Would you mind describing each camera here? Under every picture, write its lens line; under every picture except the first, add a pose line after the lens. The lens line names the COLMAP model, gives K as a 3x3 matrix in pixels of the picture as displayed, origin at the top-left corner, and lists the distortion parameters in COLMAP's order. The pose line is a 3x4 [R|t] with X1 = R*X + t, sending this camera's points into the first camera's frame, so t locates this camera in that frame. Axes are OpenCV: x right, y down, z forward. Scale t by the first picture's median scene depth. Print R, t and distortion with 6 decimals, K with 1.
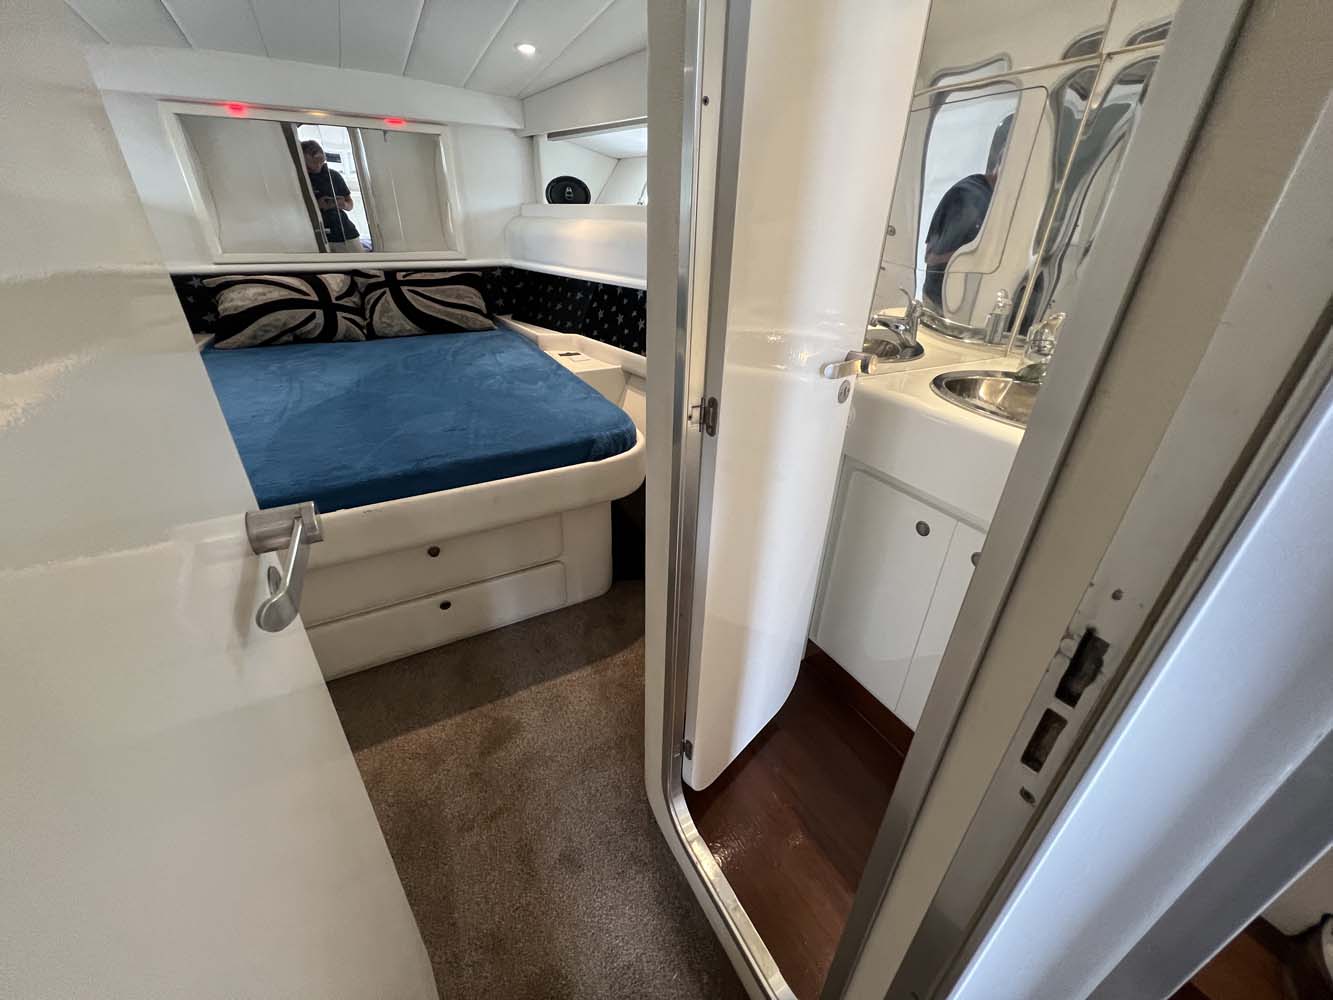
lens RADIAL K [[532.6, 0, 664.8], [0, 532.6, 499.7], [0, 0, 1]] dist [-0.001519, 0.000230]
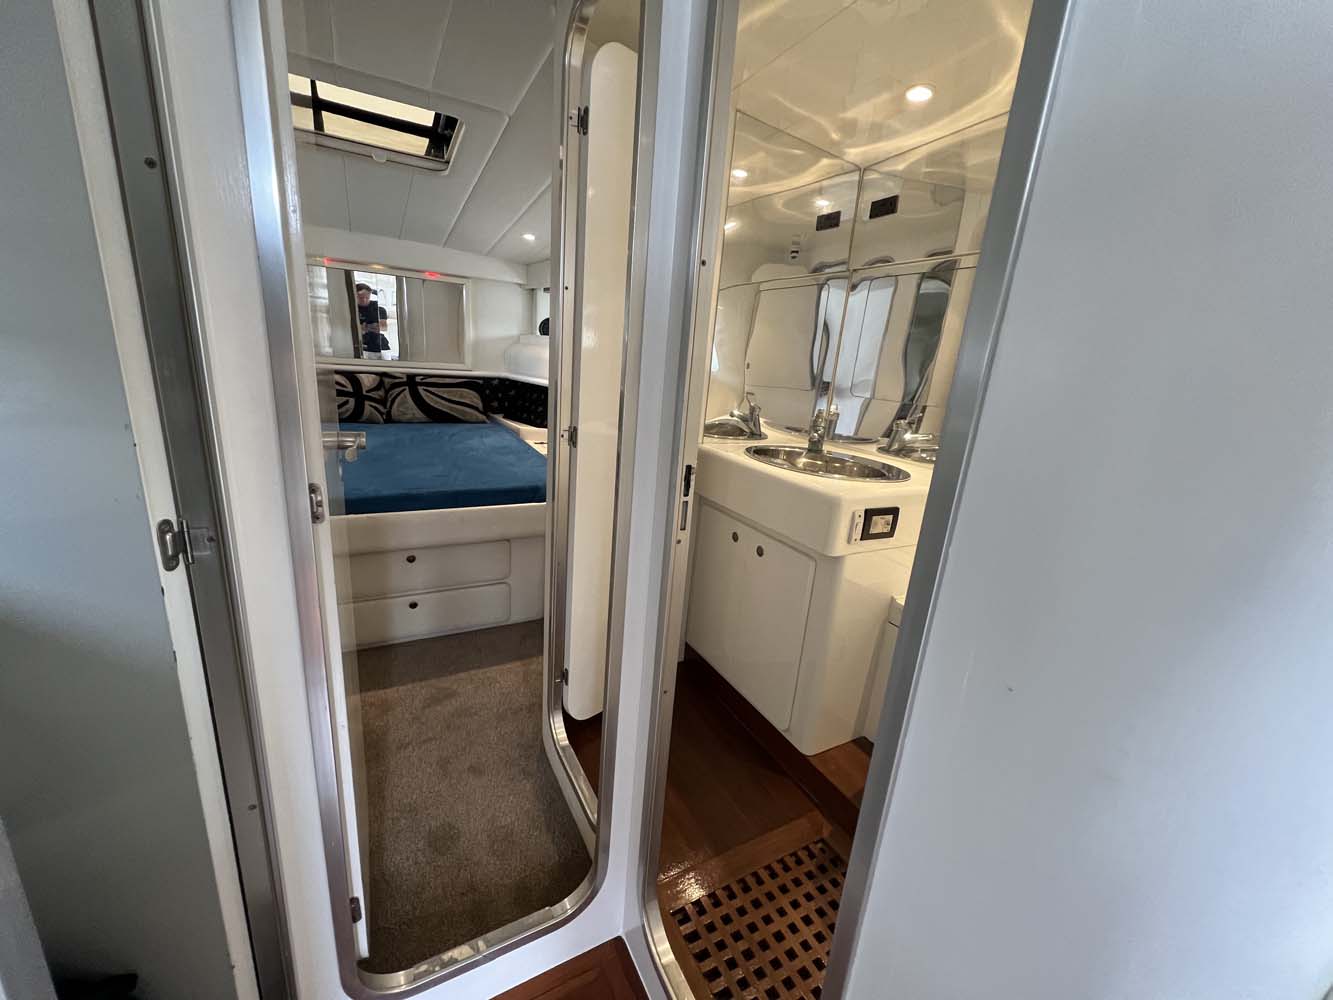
lens RADIAL K [[532.6, 0, 664.8], [0, 532.6, 499.7], [0, 0, 1]] dist [-0.001519, 0.000230]
pose [[0.998476, 0.054970, 0.004923, 0.116342], [-0.052481, 0.973286, -0.223518, 0.130205], [-0.017078, 0.222919, 0.974687, -0.217484]]
